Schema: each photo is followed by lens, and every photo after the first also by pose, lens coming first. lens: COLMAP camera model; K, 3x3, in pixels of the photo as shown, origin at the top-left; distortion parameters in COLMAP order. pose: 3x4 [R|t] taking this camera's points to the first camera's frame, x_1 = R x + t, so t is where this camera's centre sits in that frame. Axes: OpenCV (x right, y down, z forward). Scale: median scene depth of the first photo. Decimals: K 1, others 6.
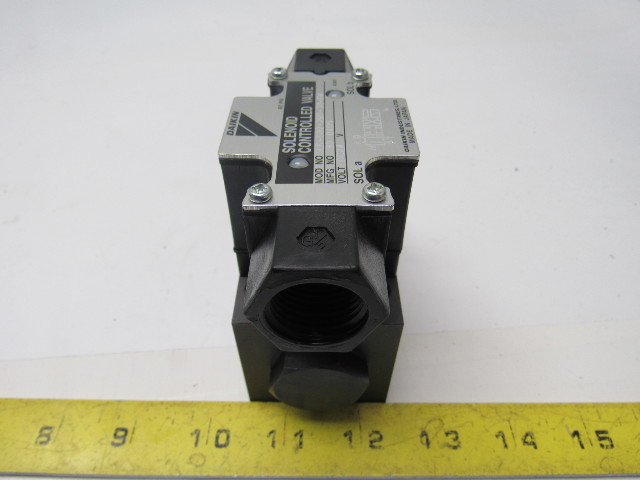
lens RADIAL K [[453.7, 0, 320.0], [0, 453.7, 240.0], [0, 0, 1]] dist [-0.002741, -0.000097]
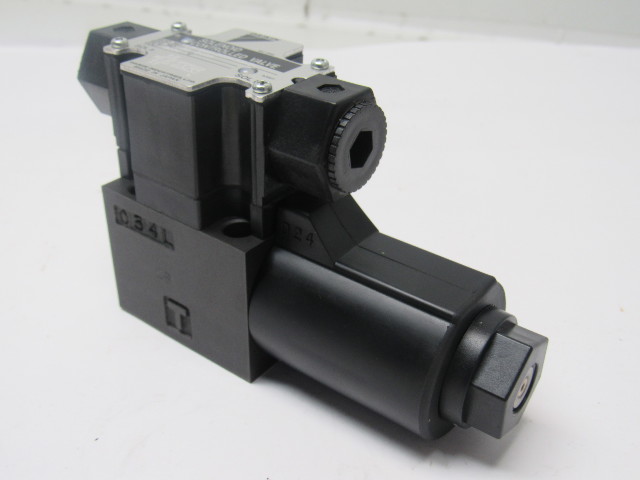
lens RADIAL K [[710.2, 0, 320.0], [0, 710.2, 240.0], [0, 0, 1]] dist [-0.013644, -0.019205]
pose [[-0.598462, 0.402997, -0.692413, 1.280414], [-0.586946, 0.367699, 0.721313, -1.547166], [0.545287, 0.838088, 0.016483, 1.538691]]
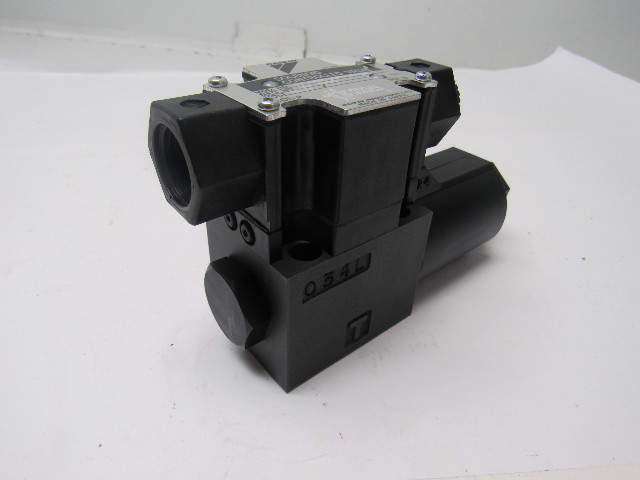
lens RADIAL K [[453.7, 0, 320.0], [0, 453.7, 240.0], [0, 0, 1]] dist [-0.002741, -0.000097]
pose [[0.638366, 0.446003, -0.627351, 0.893721], [-0.571188, 0.820816, 0.002326, 0.079458], [0.515977, 0.356850, 0.778733, 0.265790]]
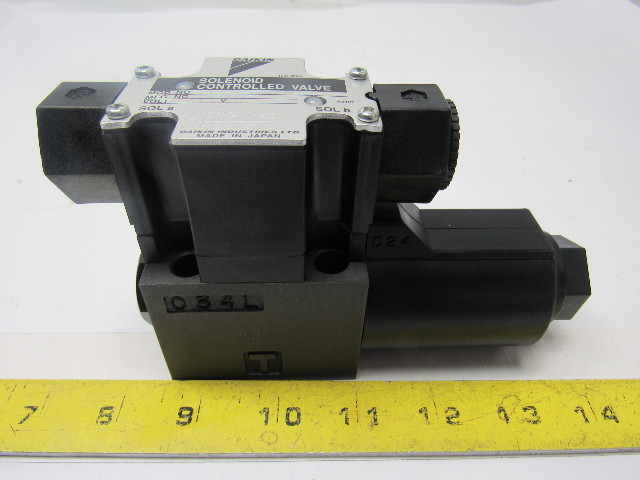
lens RADIAL K [[453.7, 0, 320.0], [0, 453.7, 240.0], [0, 0, 1]] dist [-0.002741, -0.000097]
pose [[0.035925, 0.649506, -0.759507, 0.966798], [-0.719315, 0.544398, 0.431528, -0.627873], [0.693754, 0.530822, 0.486757, 0.825408]]
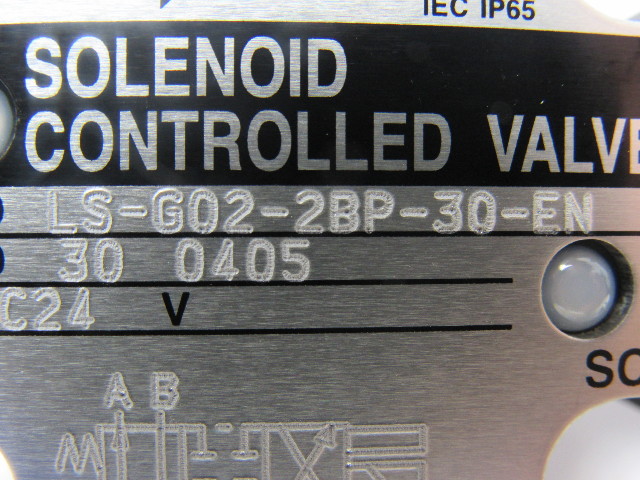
lens RADIAL K [[710.2, 0, 320.0], [0, 710.2, 240.0], [0, 0, 1]] dist [-0.013644, -0.019205]
pose [[0.008981, 0.999890, 0.011813, 0.009130], [-0.737065, -0.001364, 0.675820, -0.493333], [0.675762, -0.014776, 0.736972, 0.801930]]
